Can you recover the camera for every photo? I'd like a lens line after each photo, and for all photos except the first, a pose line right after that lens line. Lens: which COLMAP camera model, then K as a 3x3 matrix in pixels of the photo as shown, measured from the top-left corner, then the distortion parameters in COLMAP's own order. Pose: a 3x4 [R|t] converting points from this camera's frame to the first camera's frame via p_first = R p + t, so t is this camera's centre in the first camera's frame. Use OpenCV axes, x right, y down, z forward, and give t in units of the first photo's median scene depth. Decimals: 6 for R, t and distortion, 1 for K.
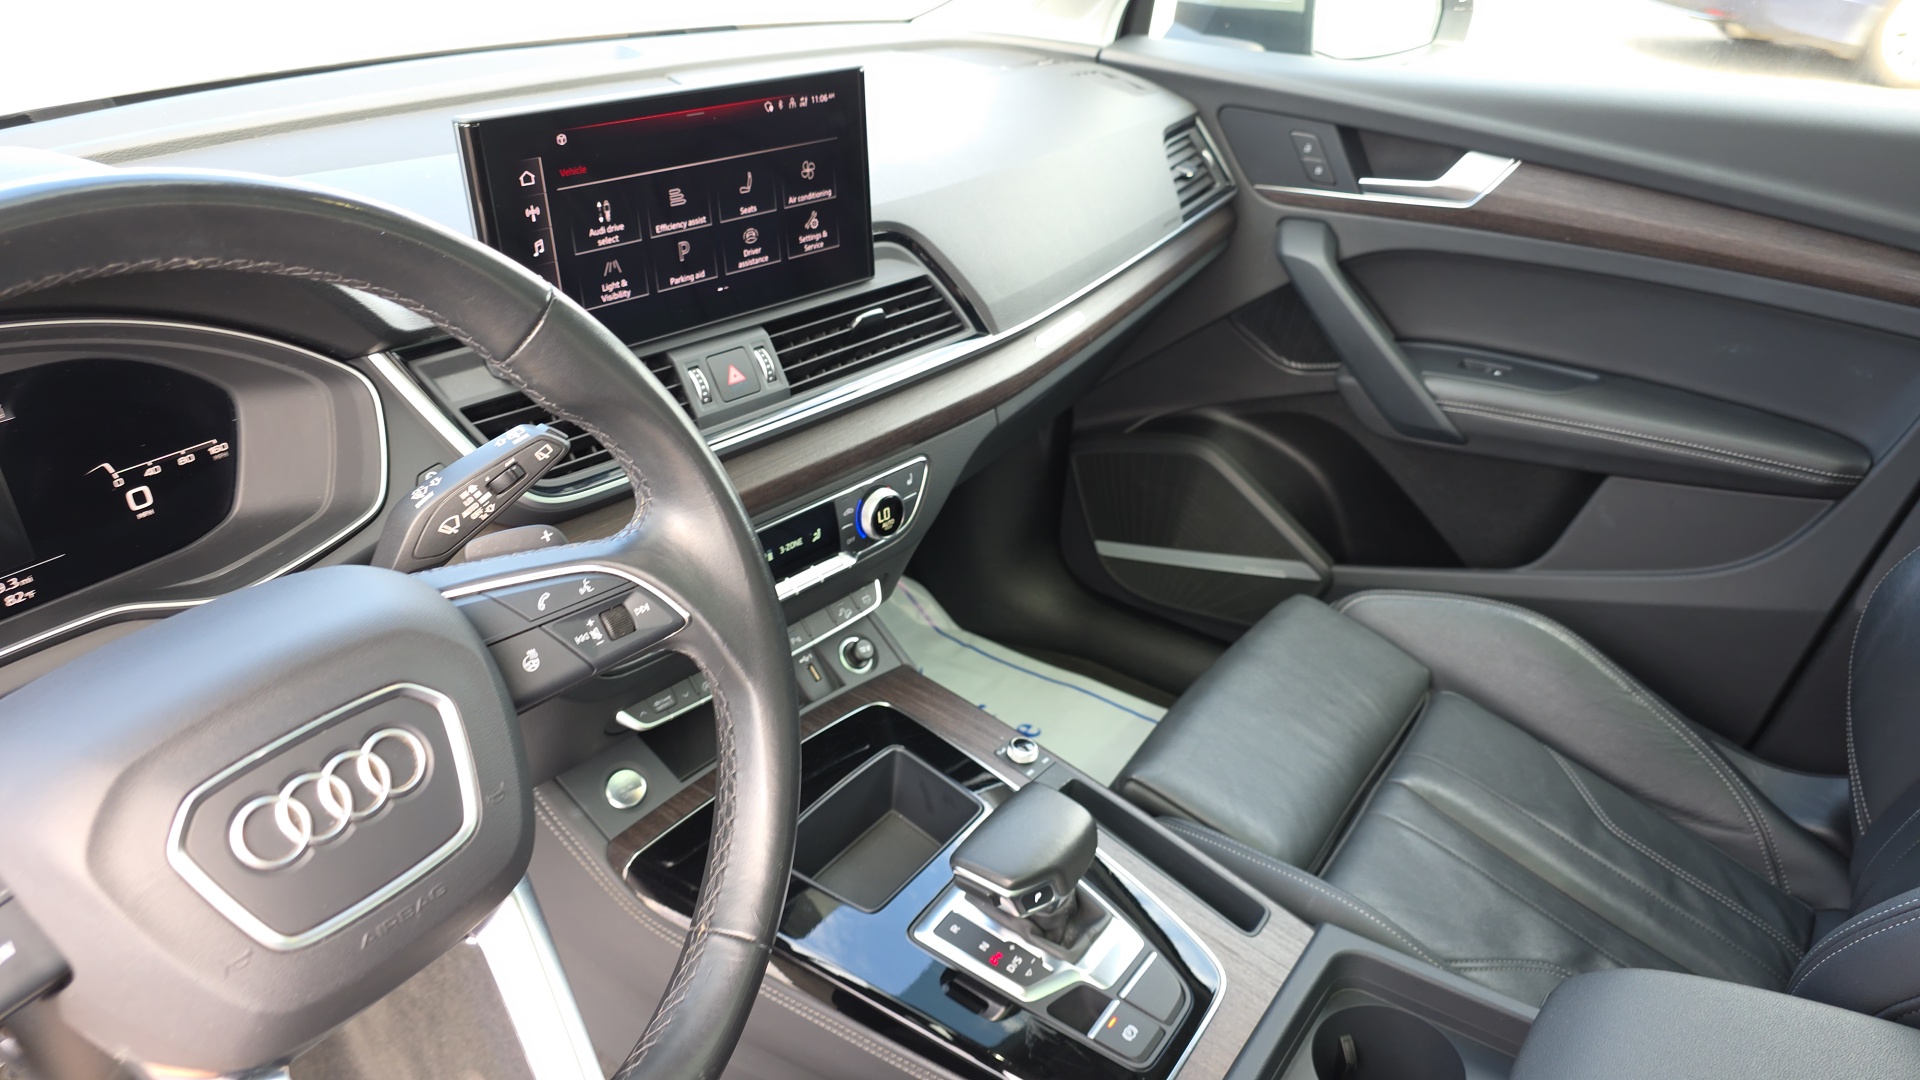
lens RADIAL K [[1313.8, 0, 965.8], [0, 1313.8, 522.2], [0, 0, 1]] dist [0.050522, -0.073965]
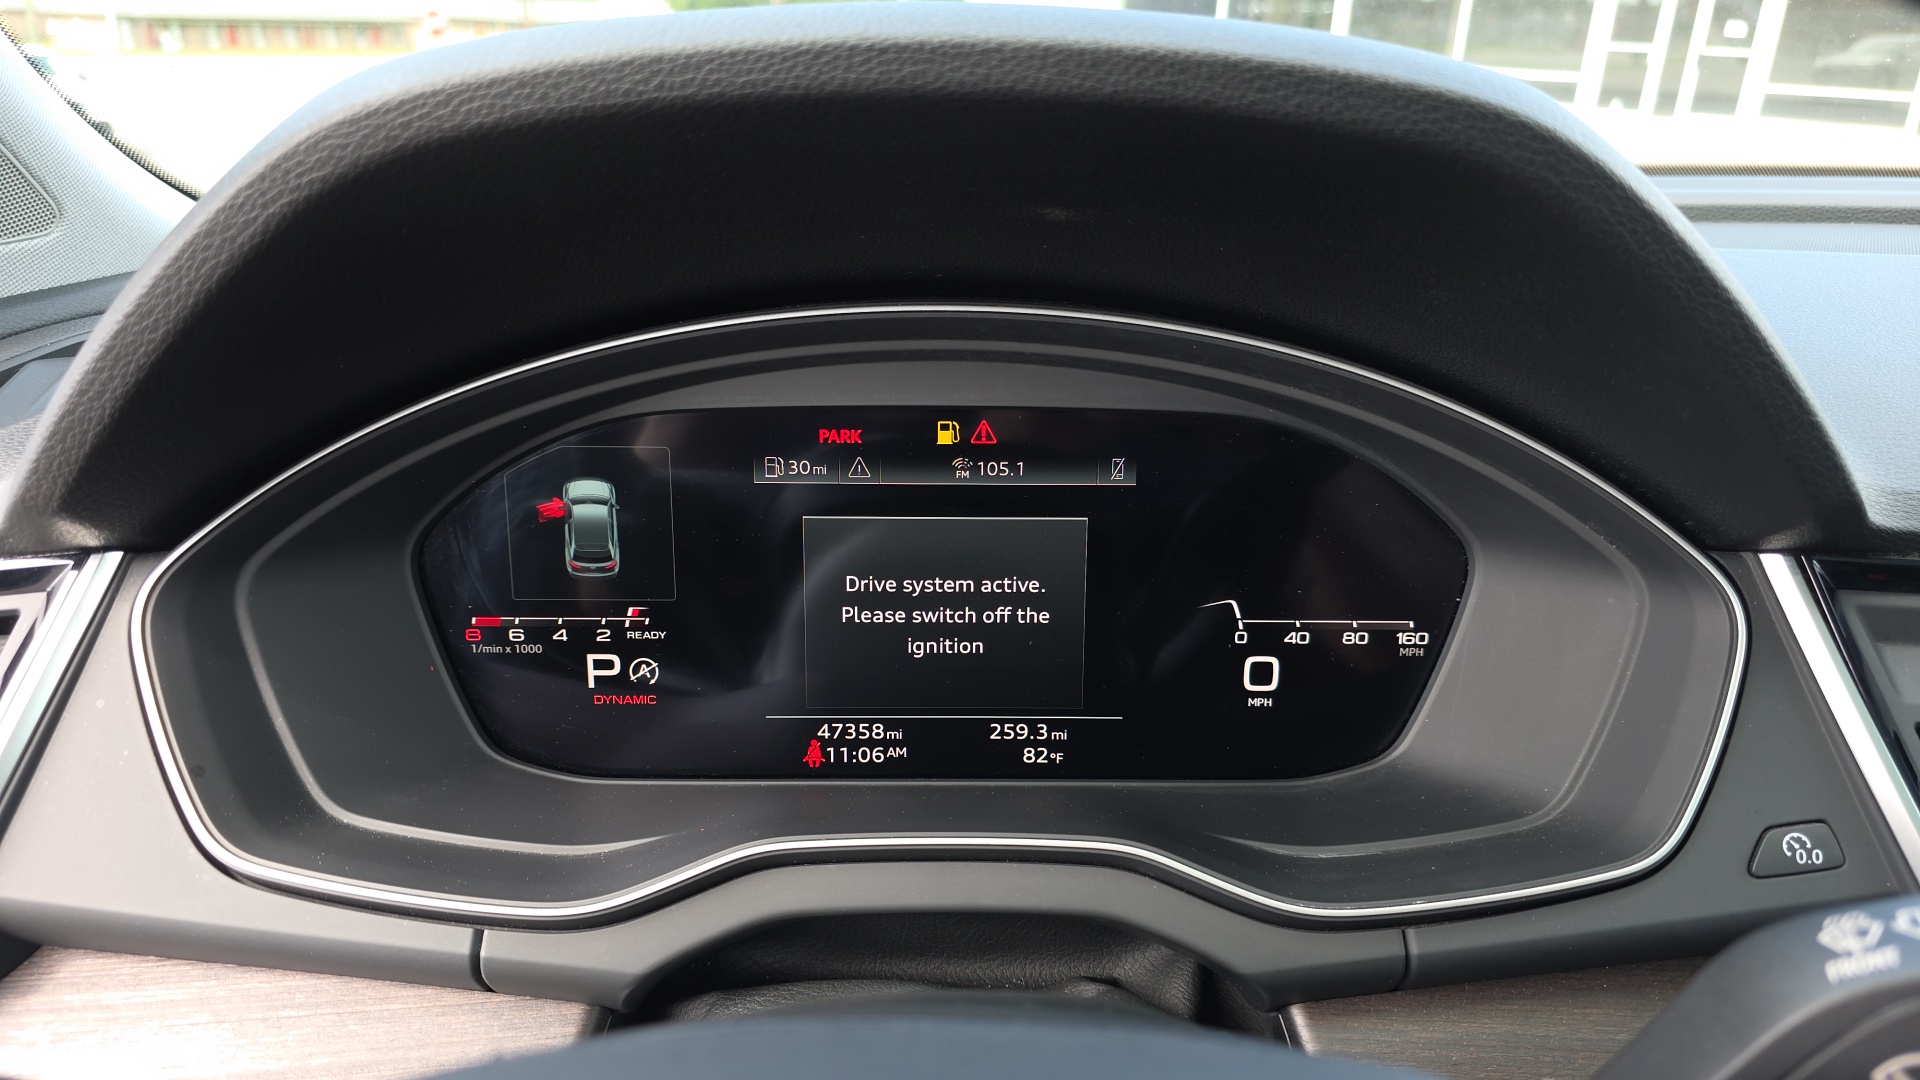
lens RADIAL K [[1313.8, 0, 965.8], [0, 1313.8, 522.2], [0, 0, 1]] dist [0.050522, -0.073965]
pose [[0.591407, 0.238769, -0.770212, -0.210011], [-0.382293, 0.924014, -0.007095, -0.020257], [0.709993, 0.298643, 0.637748, 0.403379]]
